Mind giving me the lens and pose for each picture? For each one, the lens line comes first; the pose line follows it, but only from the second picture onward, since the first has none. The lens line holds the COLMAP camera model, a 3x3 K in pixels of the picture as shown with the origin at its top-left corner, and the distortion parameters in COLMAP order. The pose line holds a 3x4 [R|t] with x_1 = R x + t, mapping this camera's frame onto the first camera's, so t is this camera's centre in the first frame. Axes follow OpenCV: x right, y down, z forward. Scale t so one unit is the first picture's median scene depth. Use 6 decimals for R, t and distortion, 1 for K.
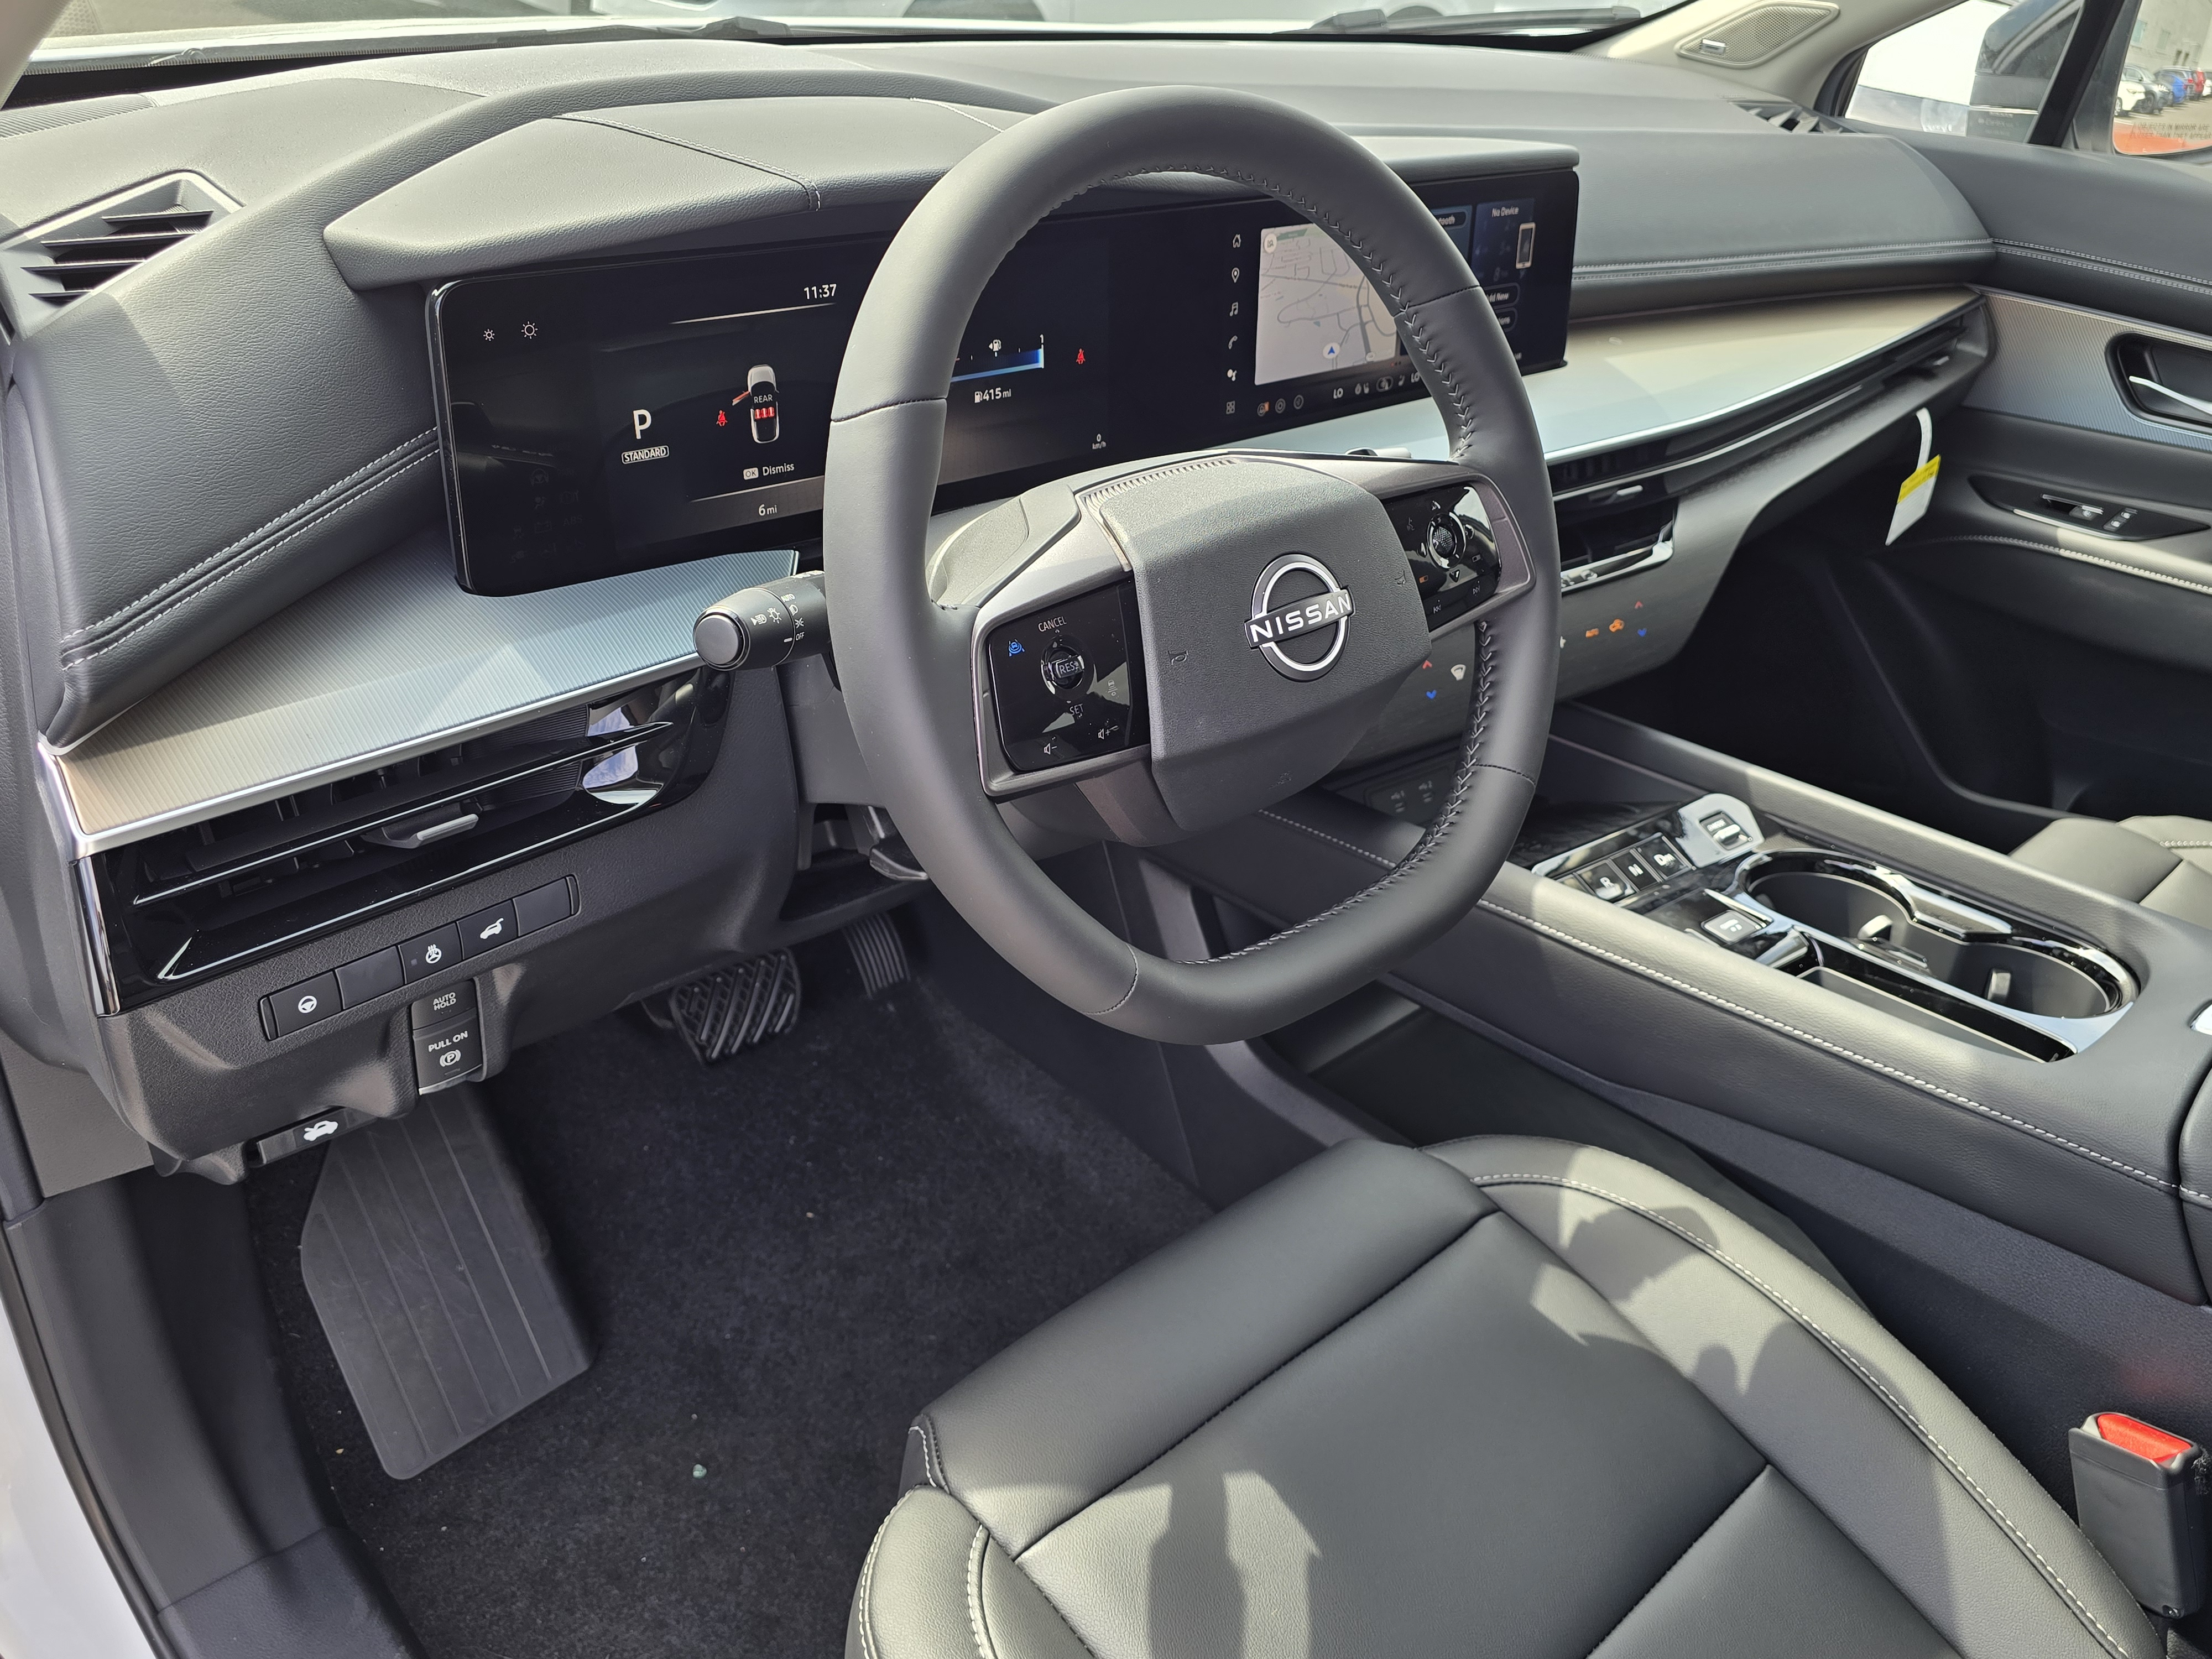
lens RADIAL K [[1691.9, 0, 1106.3], [0, 1691.9, 827.1], [0, 0, 1]] dist [0.030179, -0.027565]
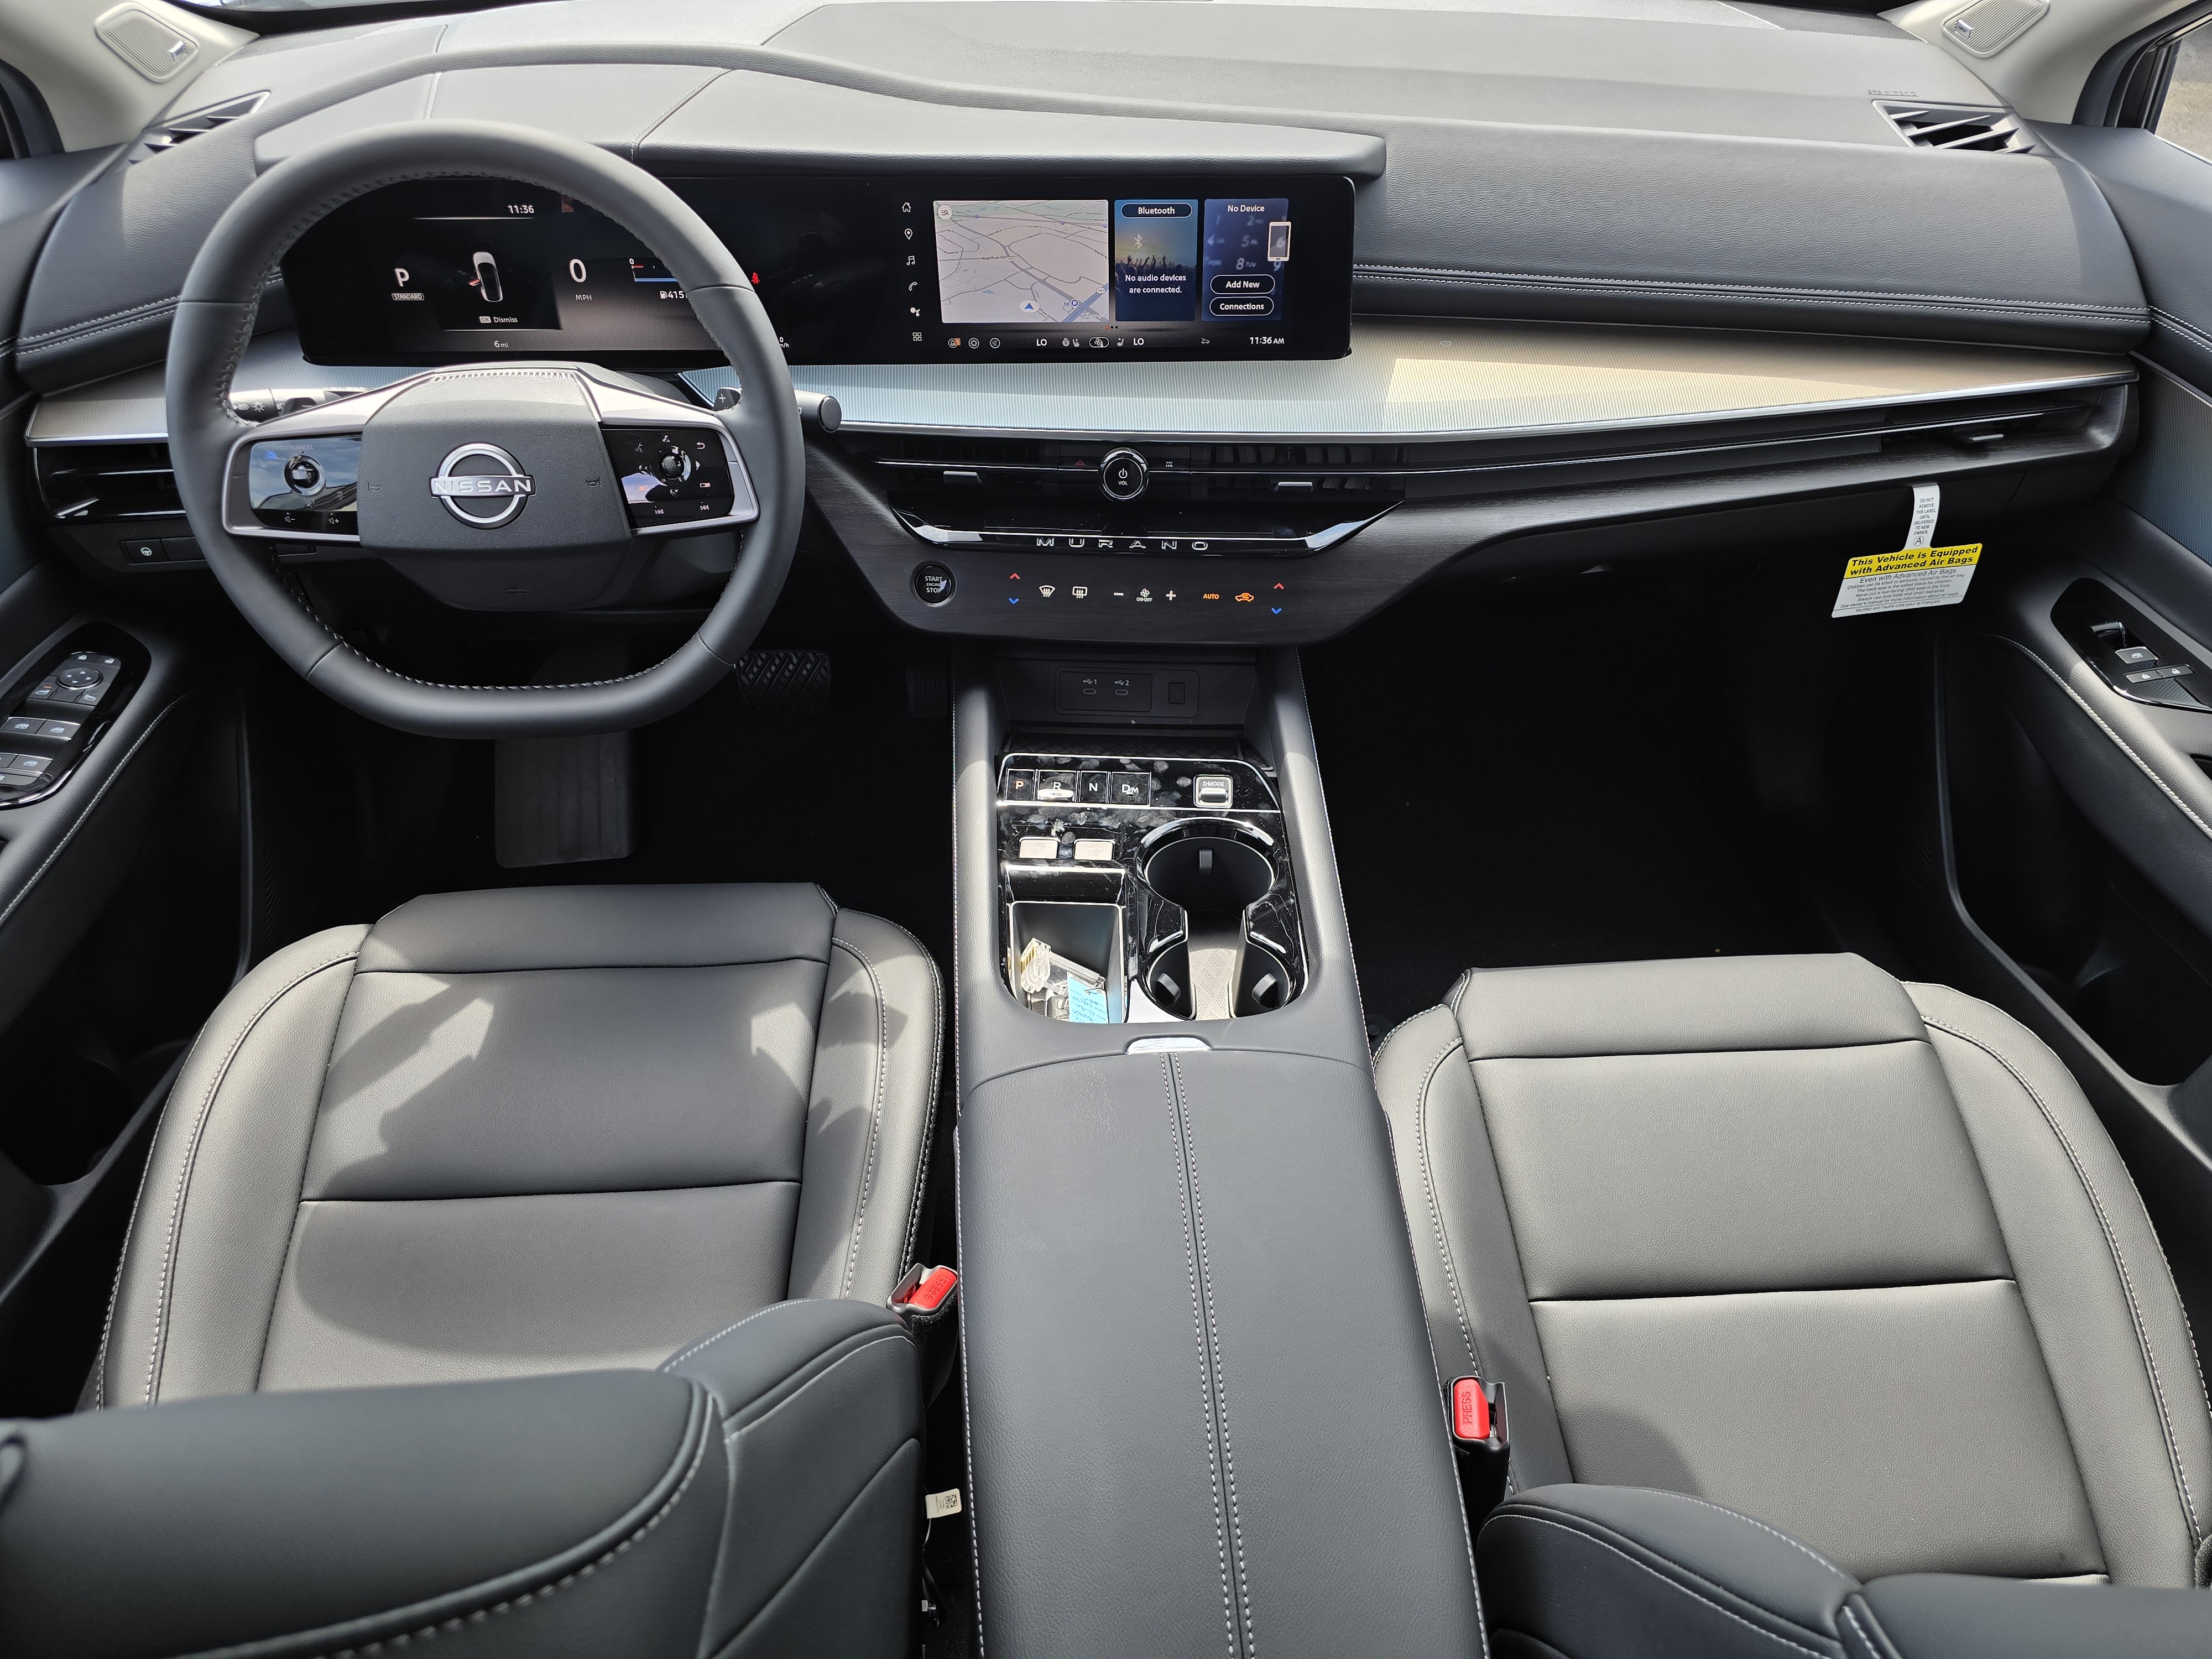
lens RADIAL K [[1499.0, 0, 1132.8], [0, 1499.0, 840.6], [0, 0, 1]] dist [0.040027, -0.044457]
pose [[0.769266, 0.371171, -0.520059, 1.047832], [-0.280088, 0.927481, 0.247648, -0.246315], [0.574265, -0.044845, 0.817441, 0.150128]]
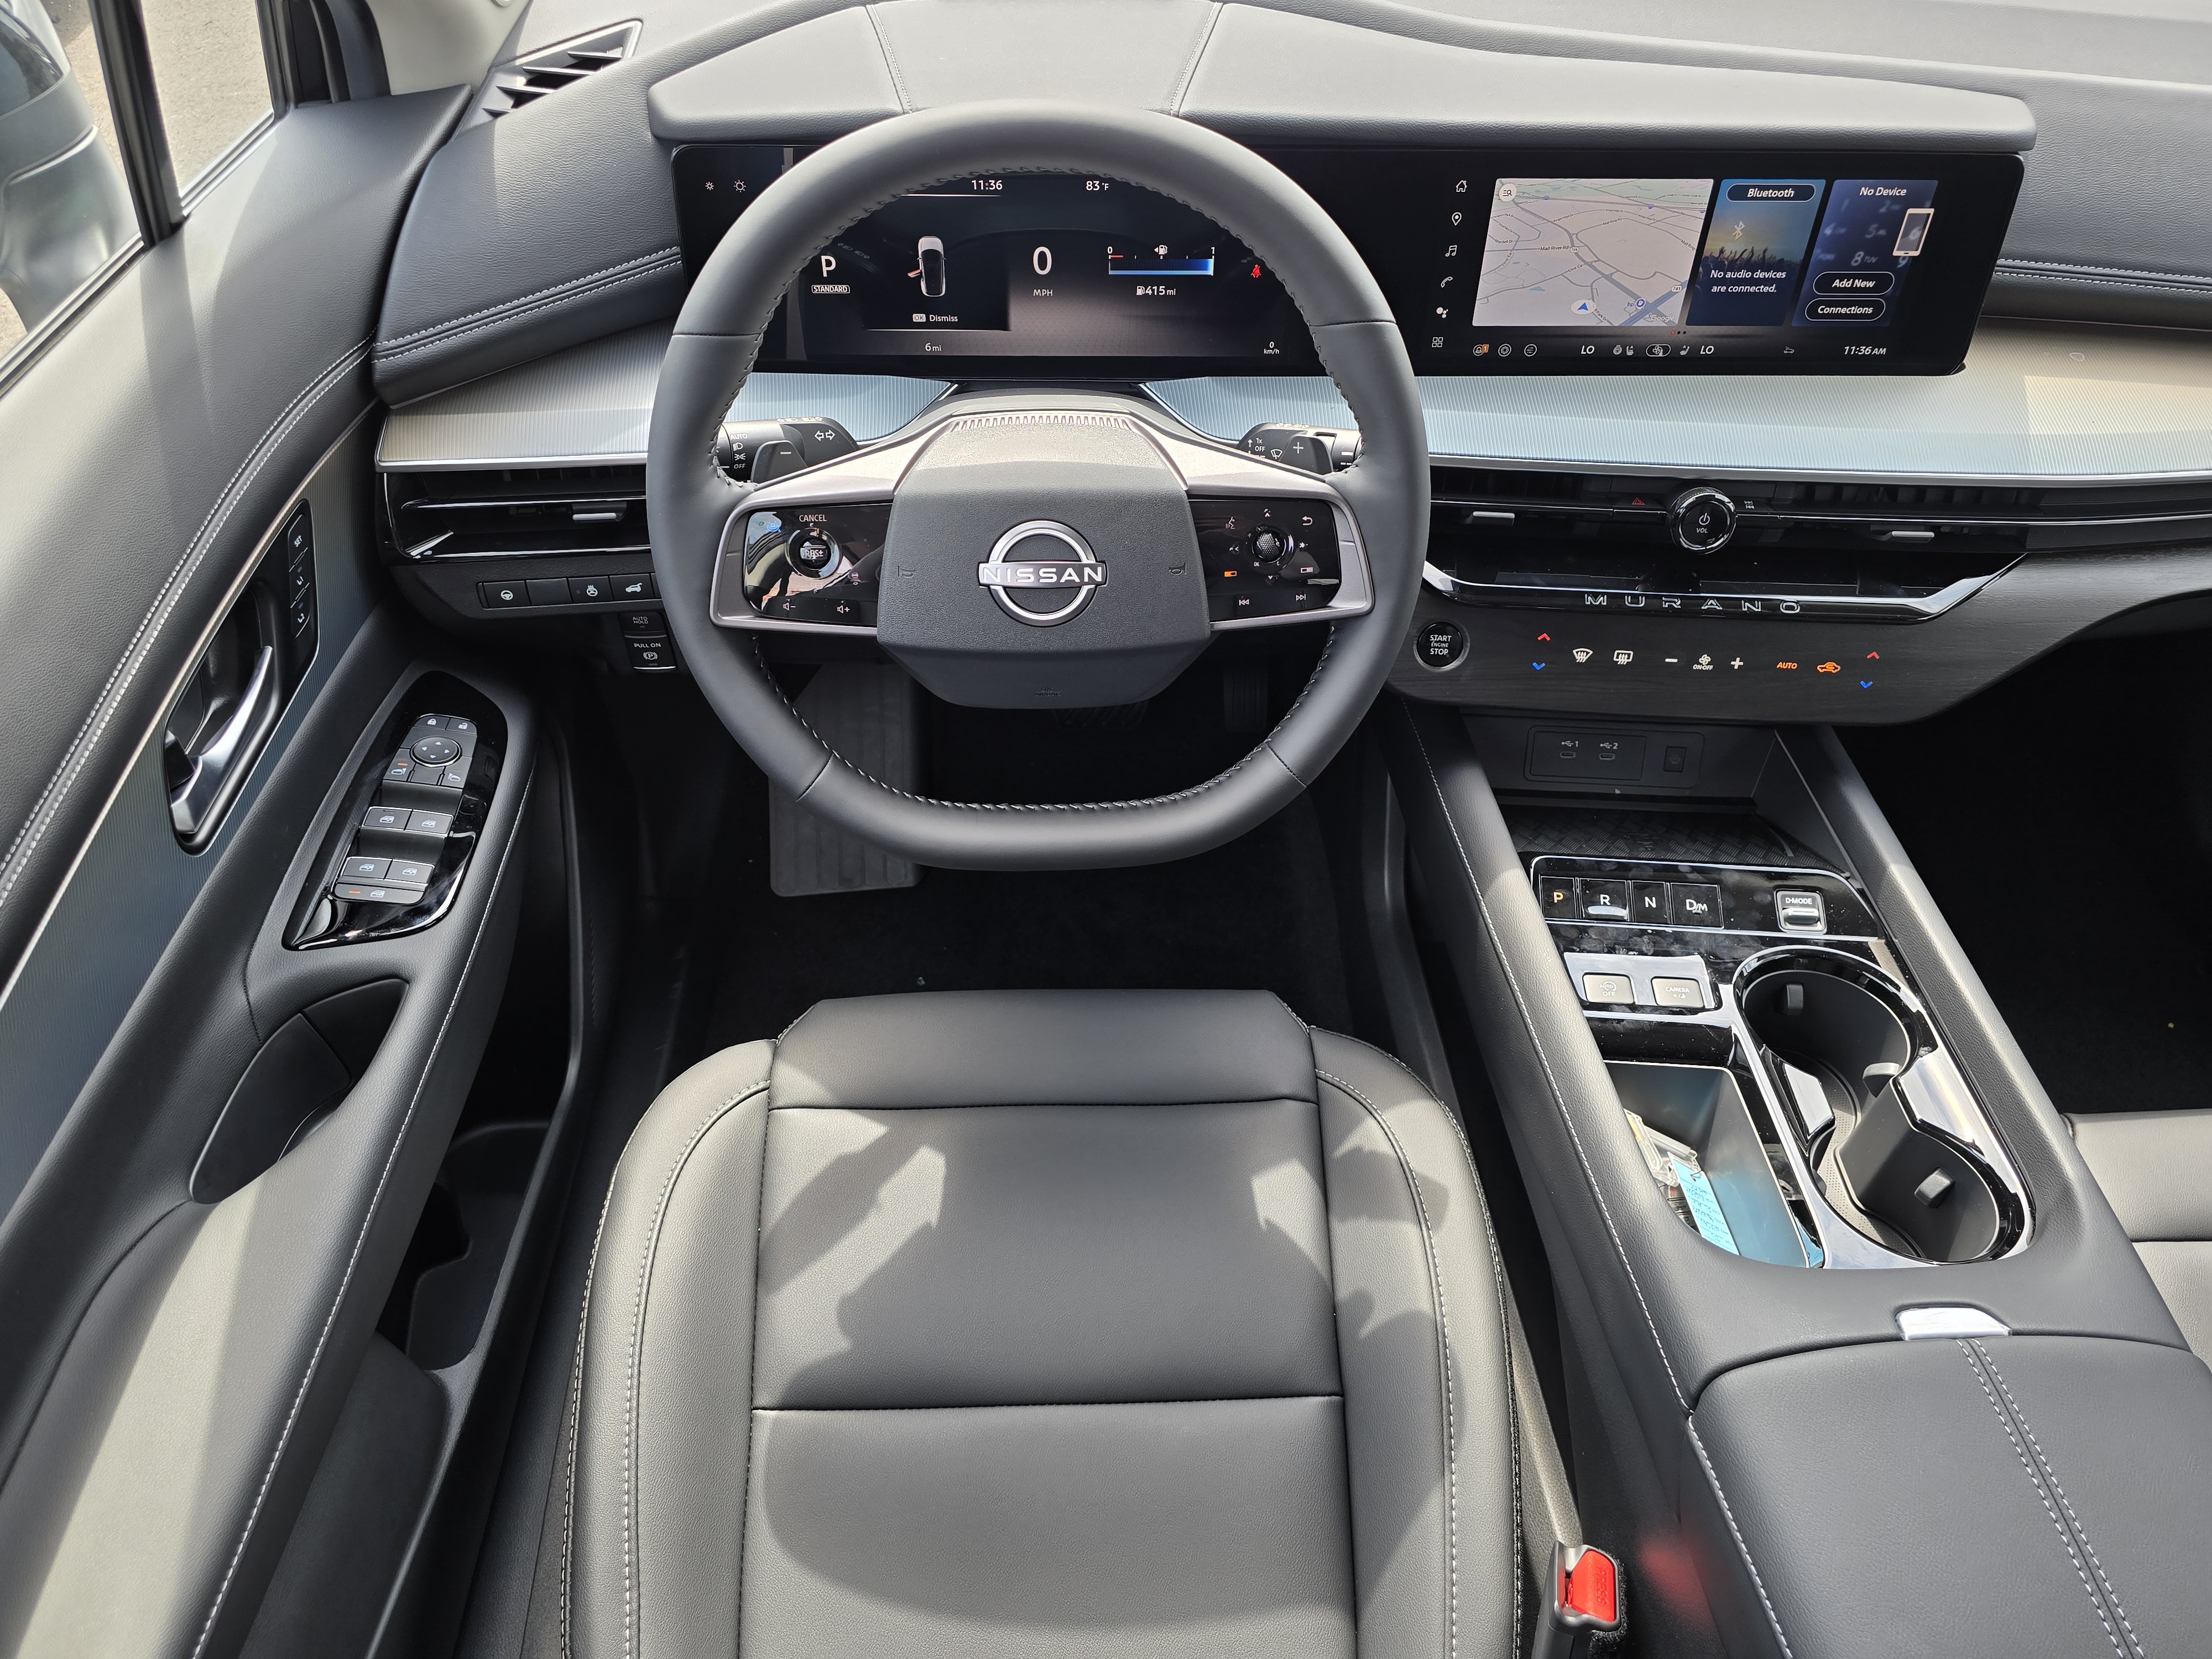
lens RADIAL K [[1499.0, 0, 1108.4], [0, 1499.0, 815.5], [0, 0, 1]] dist [0.040027, -0.044457]
pose [[0.758017, 0.416766, -0.501713, 0.569885], [-0.293853, 0.904950, 0.307758, -0.232568], [0.582289, -0.085856, 0.808436, 0.104825]]
